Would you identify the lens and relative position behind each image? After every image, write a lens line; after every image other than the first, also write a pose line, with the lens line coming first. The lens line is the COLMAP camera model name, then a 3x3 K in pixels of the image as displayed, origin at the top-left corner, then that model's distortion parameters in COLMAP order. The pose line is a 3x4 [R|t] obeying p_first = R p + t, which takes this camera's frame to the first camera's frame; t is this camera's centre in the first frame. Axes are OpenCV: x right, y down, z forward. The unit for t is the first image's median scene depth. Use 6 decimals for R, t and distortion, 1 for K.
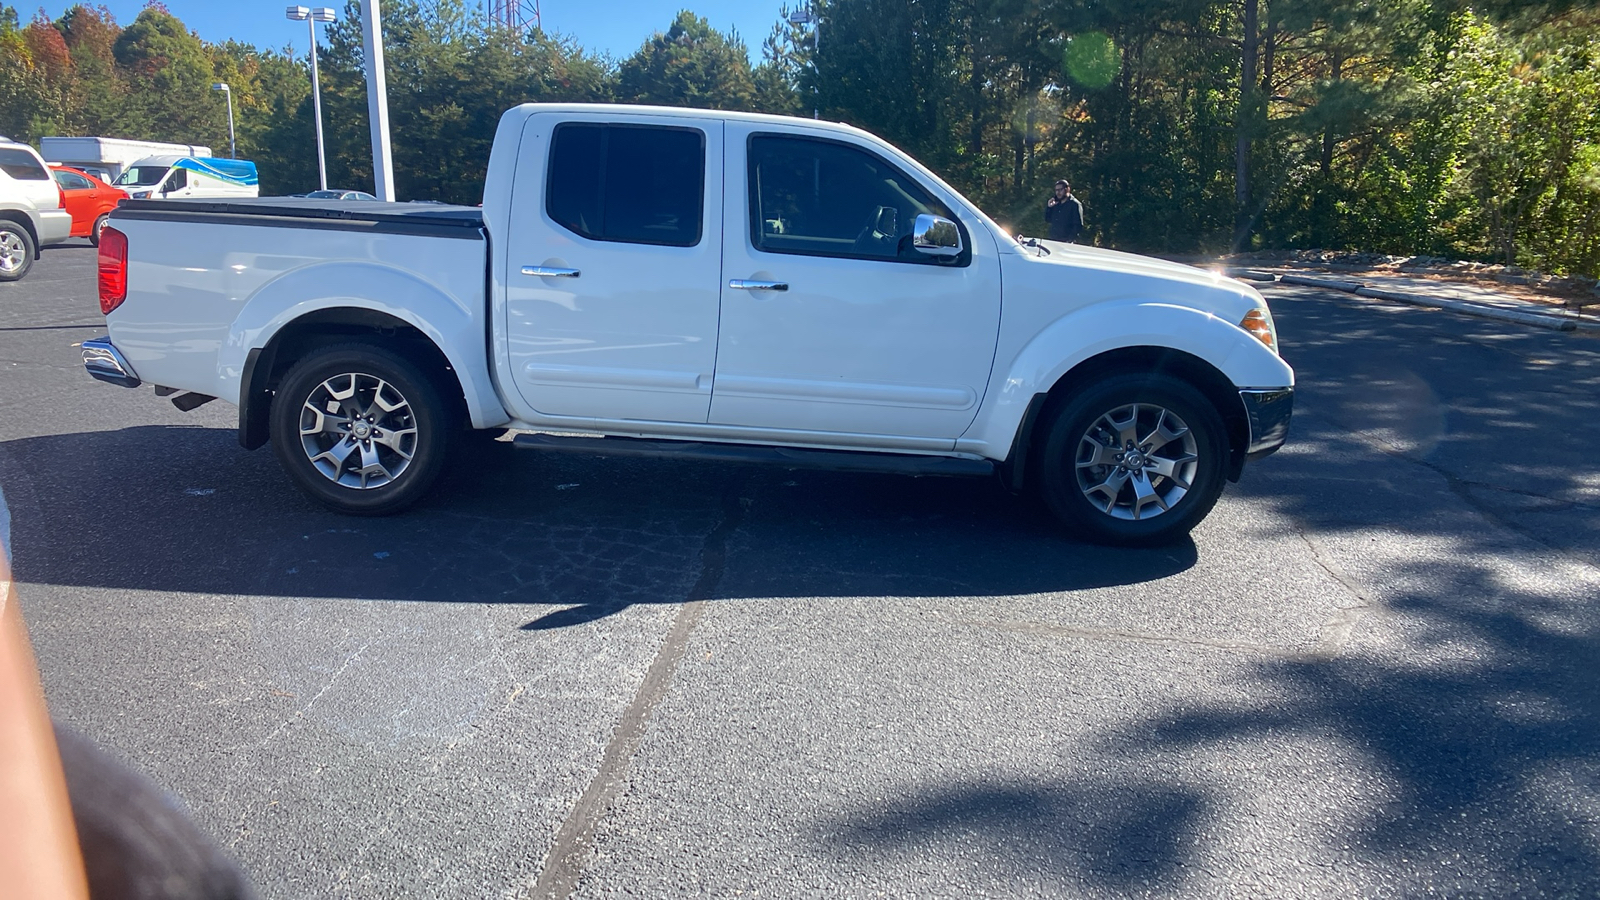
lens RADIAL K [[1041.7, 0, 785.3], [0, 1041.7, 394.4], [0, 0, 1]] dist [0.005025, -0.027877]
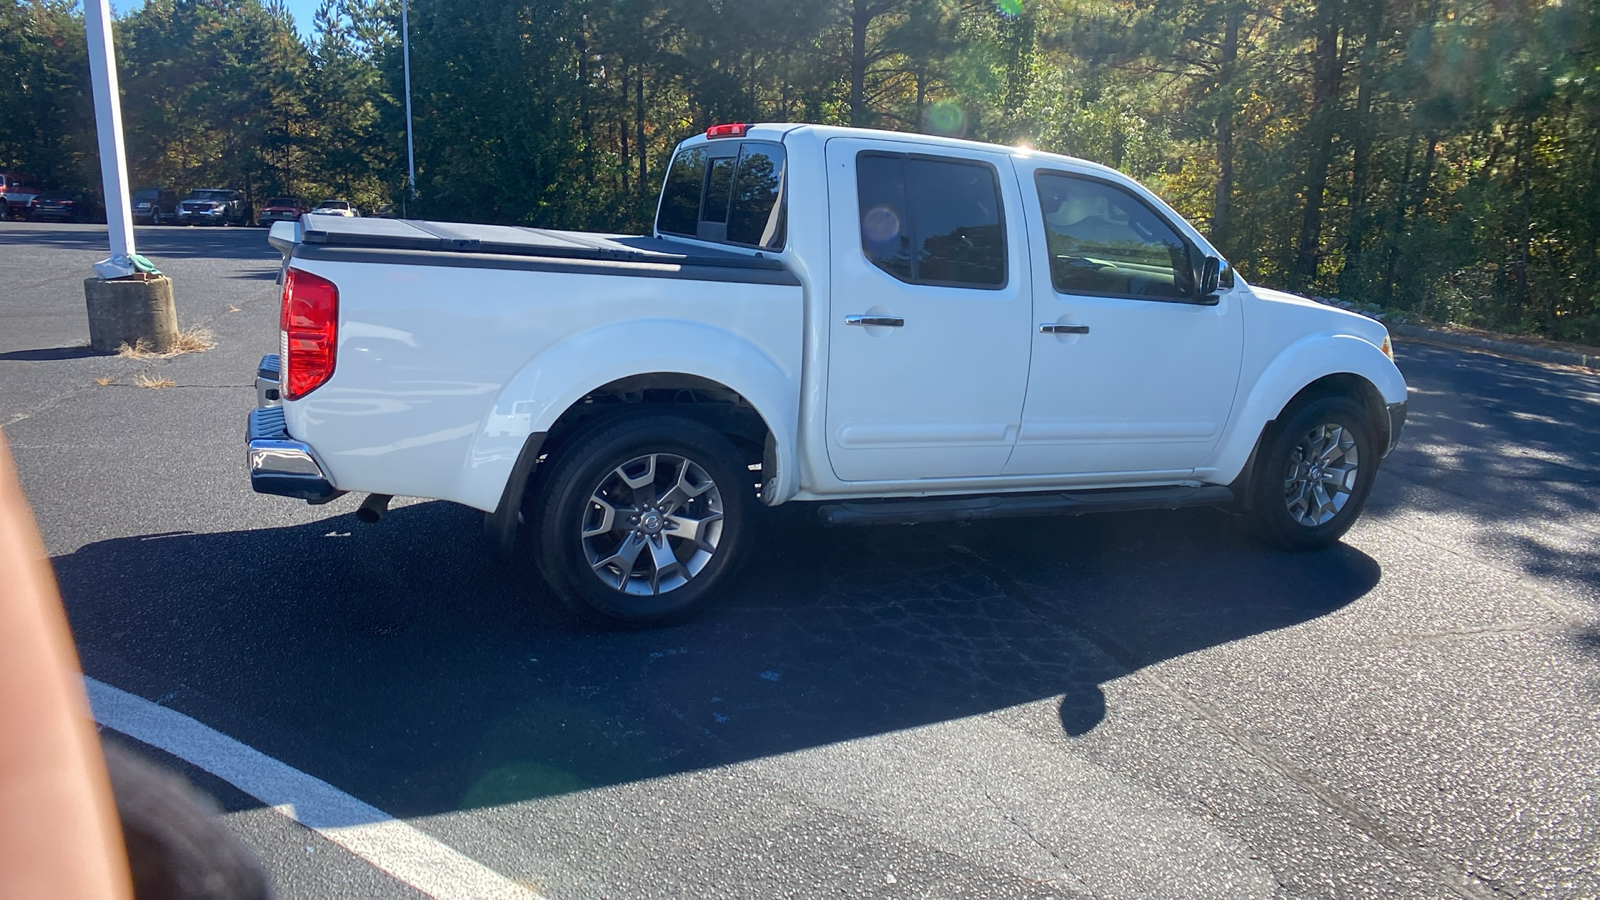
lens RADIAL K [[1038.5, 0, 793.3], [0, 1038.5, 388.9], [0, 0, 1]] dist [-0.016949, -0.000766]
pose [[0.902997, -0.055144, 0.426094, -0.228353], [0.053297, 0.998446, 0.016265, -0.026916], [-0.426329, 0.008022, 0.904533, 0.081329]]
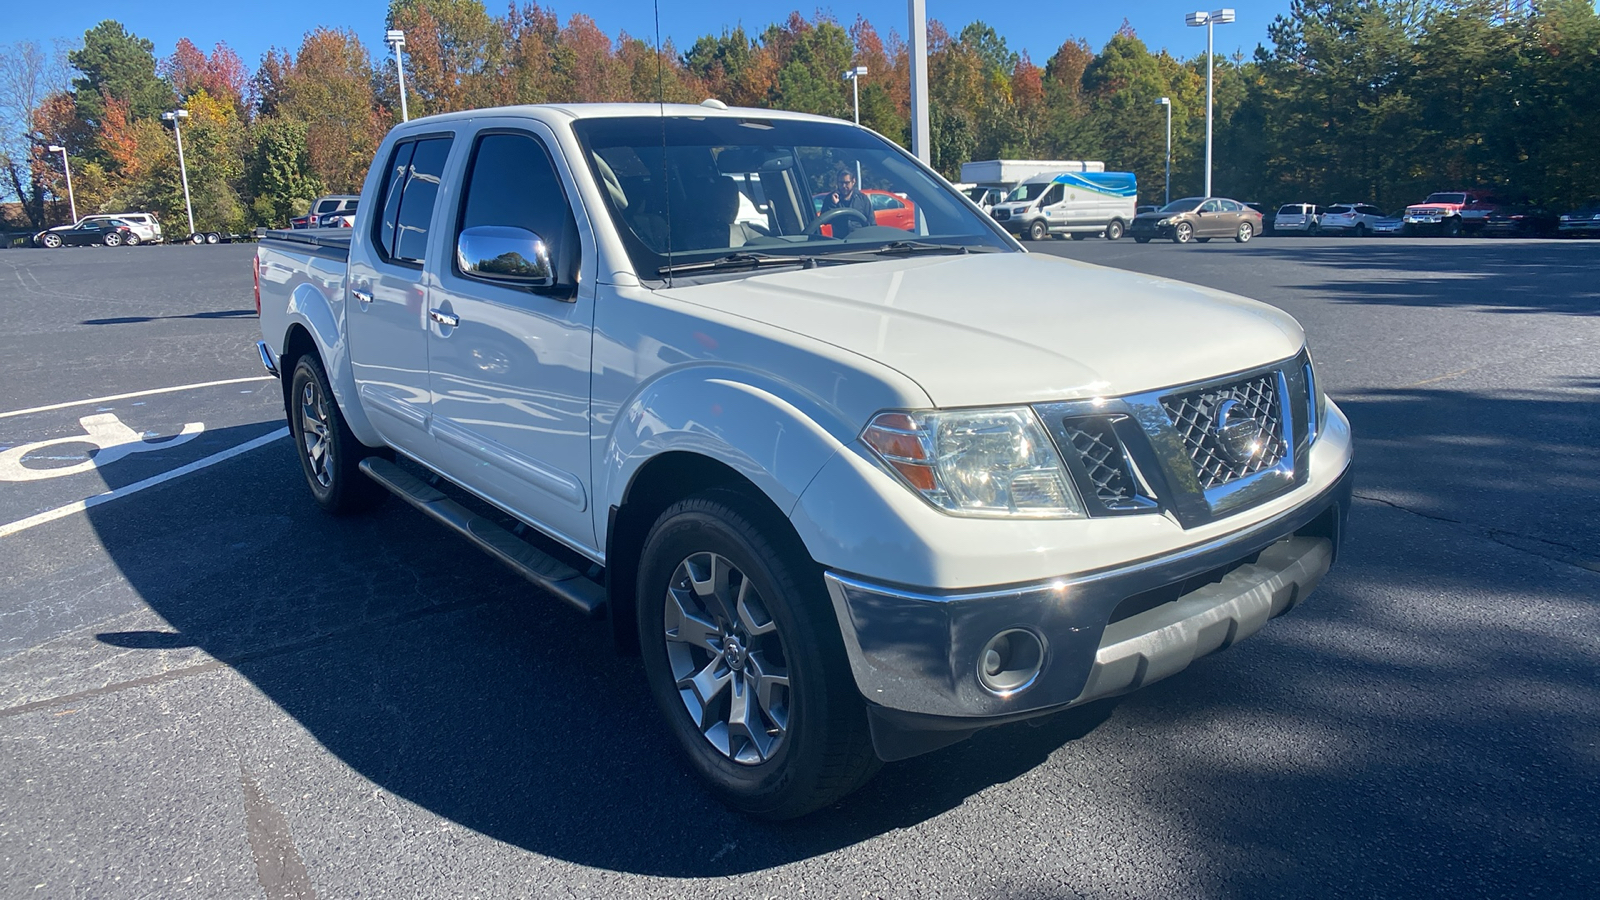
lens RADIAL K [[1054.5, 0, 804.6], [0, 1054.5, 426.7], [0, 0, 1]] dist [0.004525, -0.030016]
pose [[0.648787, 0.117214, -0.751888, 0.273604], [-0.101078, 0.992585, 0.067519, -0.035822], [0.754227, 0.032194, 0.655824, 0.230402]]
